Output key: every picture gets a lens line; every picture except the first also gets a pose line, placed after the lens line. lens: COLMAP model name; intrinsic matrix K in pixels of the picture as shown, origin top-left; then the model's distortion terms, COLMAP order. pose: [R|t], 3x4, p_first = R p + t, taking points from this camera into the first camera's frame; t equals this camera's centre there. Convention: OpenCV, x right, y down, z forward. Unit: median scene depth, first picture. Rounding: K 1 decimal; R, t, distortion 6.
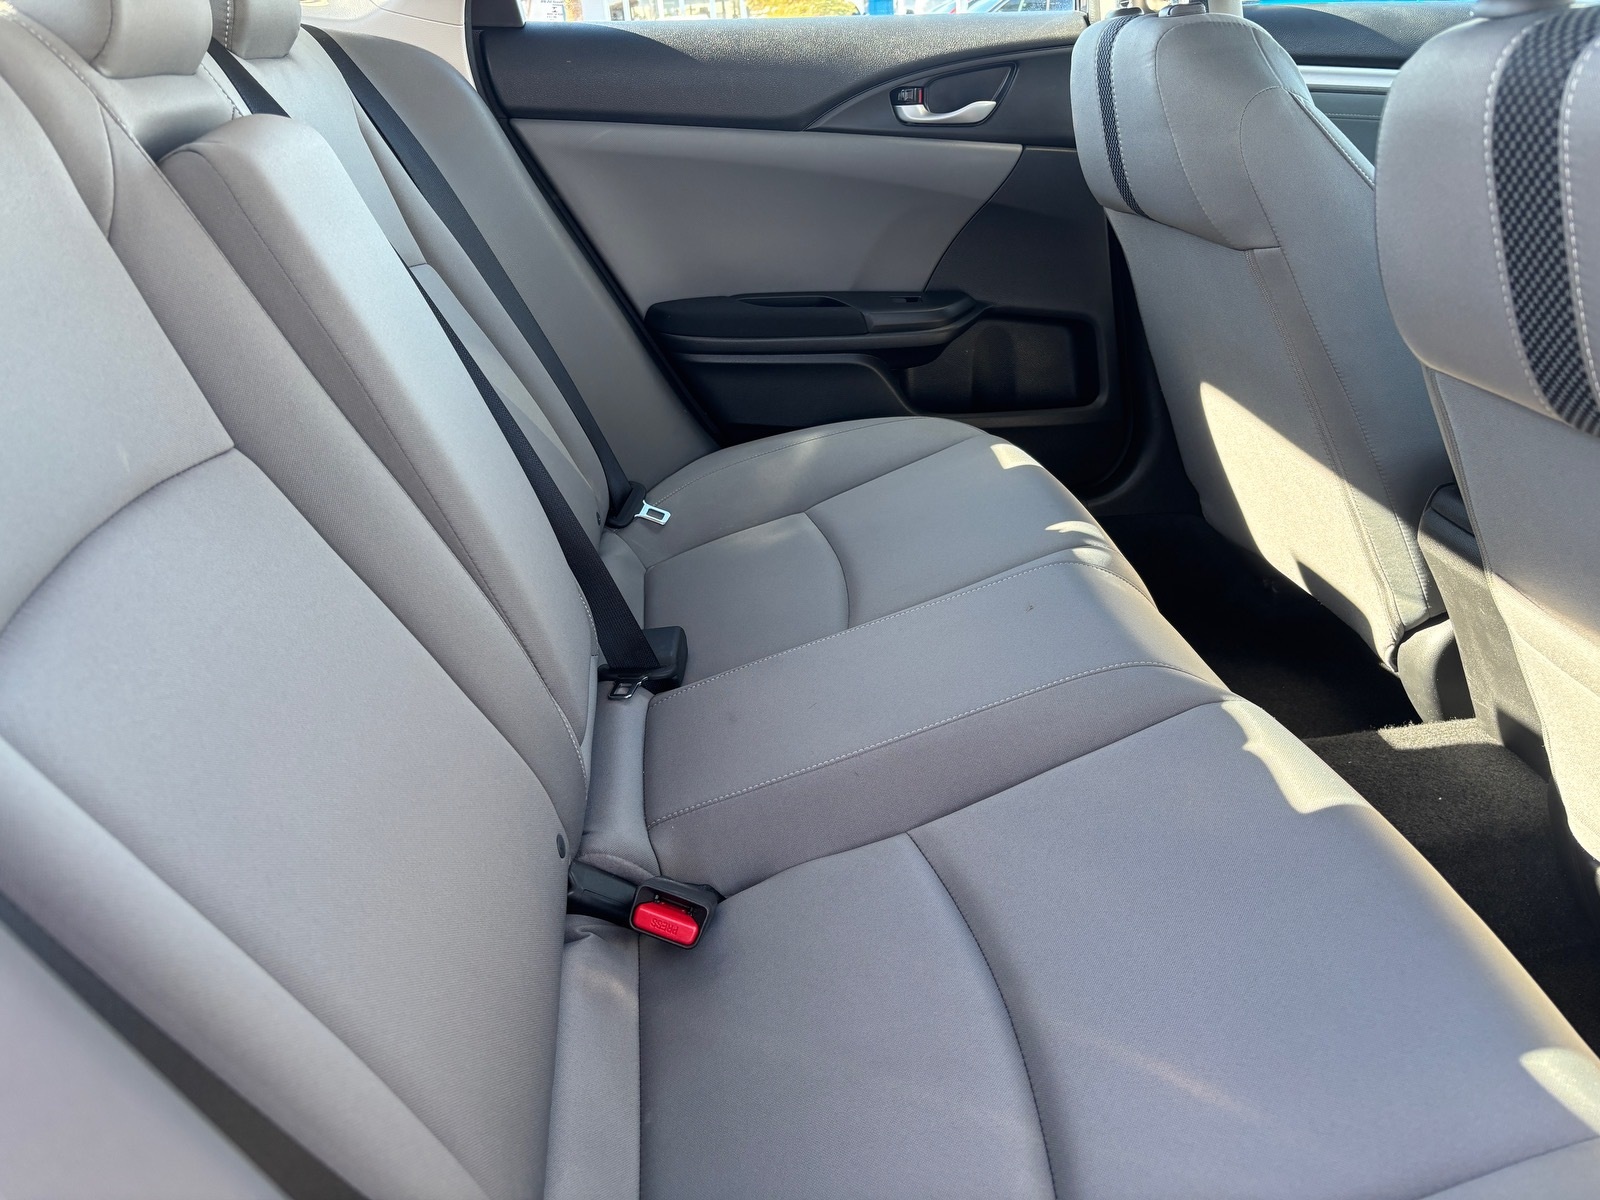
lens RADIAL K [[1228.4, 0, 832.4], [0, 1228.4, 596.4], [0, 0, 1]] dist [0.044600, -0.042566]
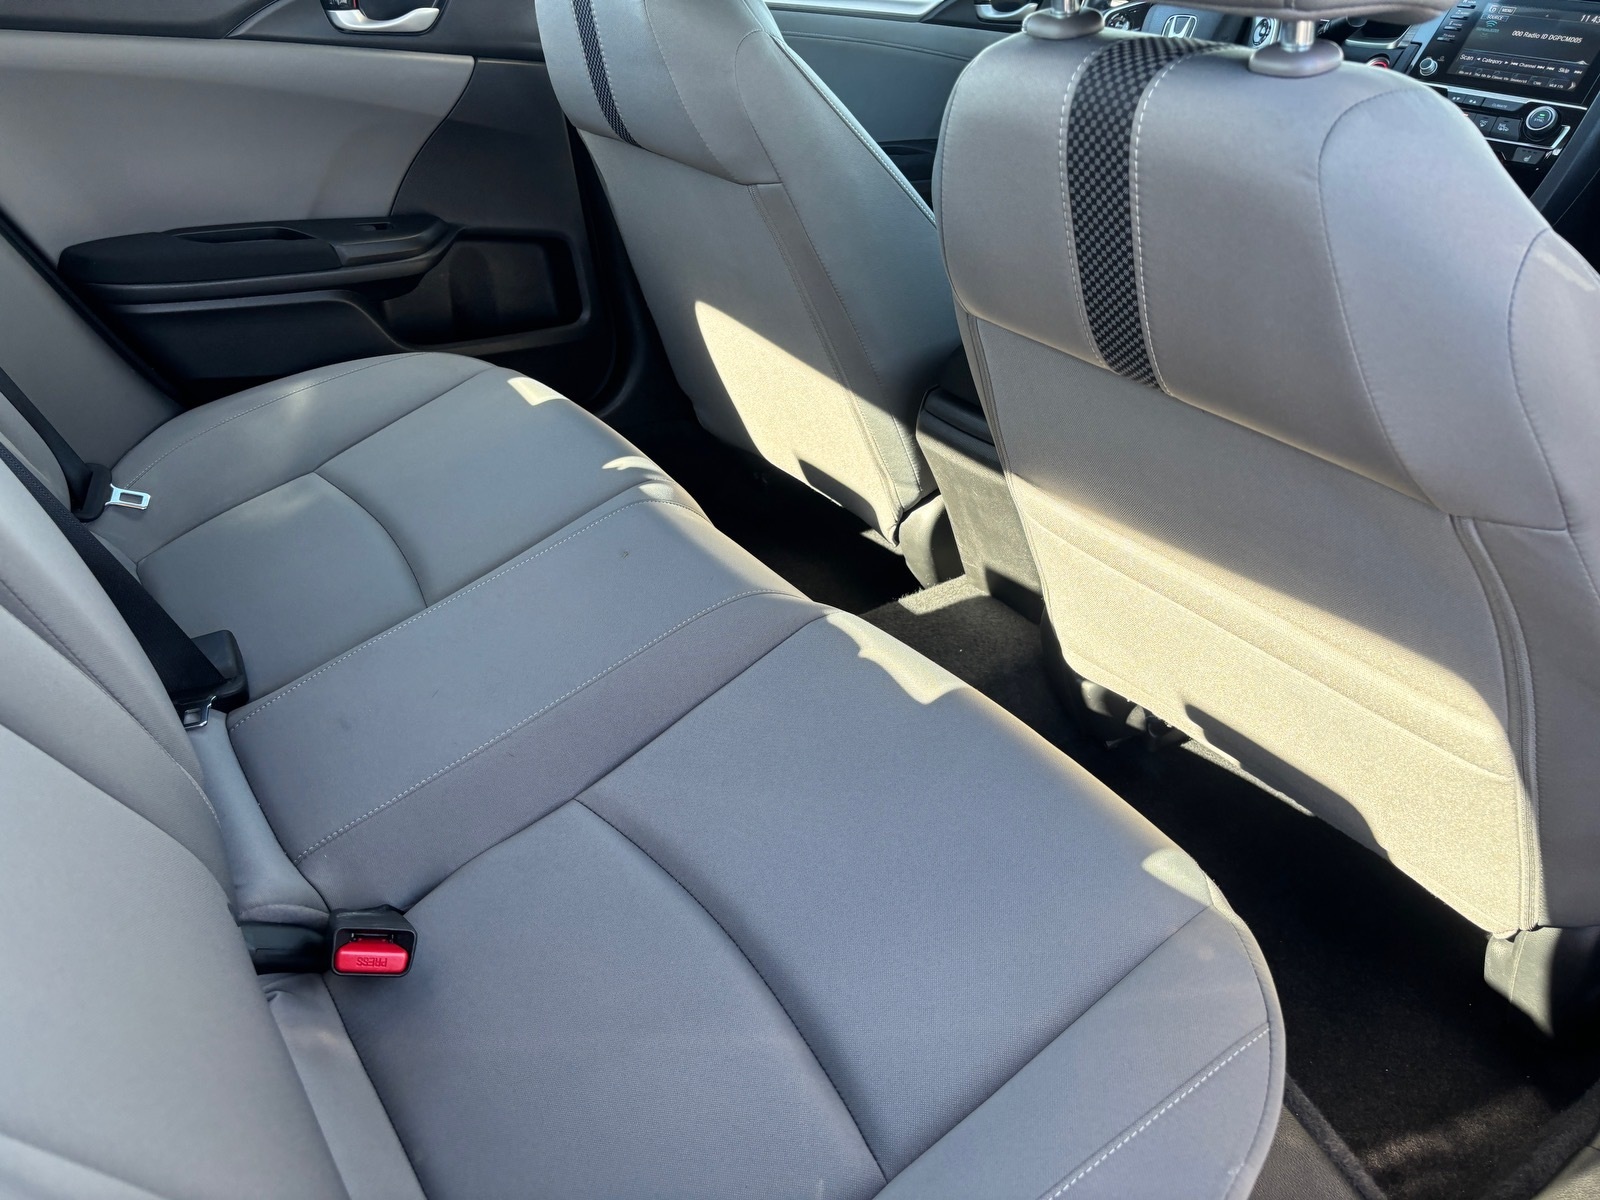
lens RADIAL K [[1219.4, 0, 800.0], [0, 1219.4, 600.0], [0, 0, 1]] dist [0.052065, -0.046520]
pose [[0.883724, -0.183194, 0.430664, -0.140973], [0.133930, 0.980714, 0.142348, -0.070289], [-0.448435, -0.068118, 0.891216, 0.011298]]
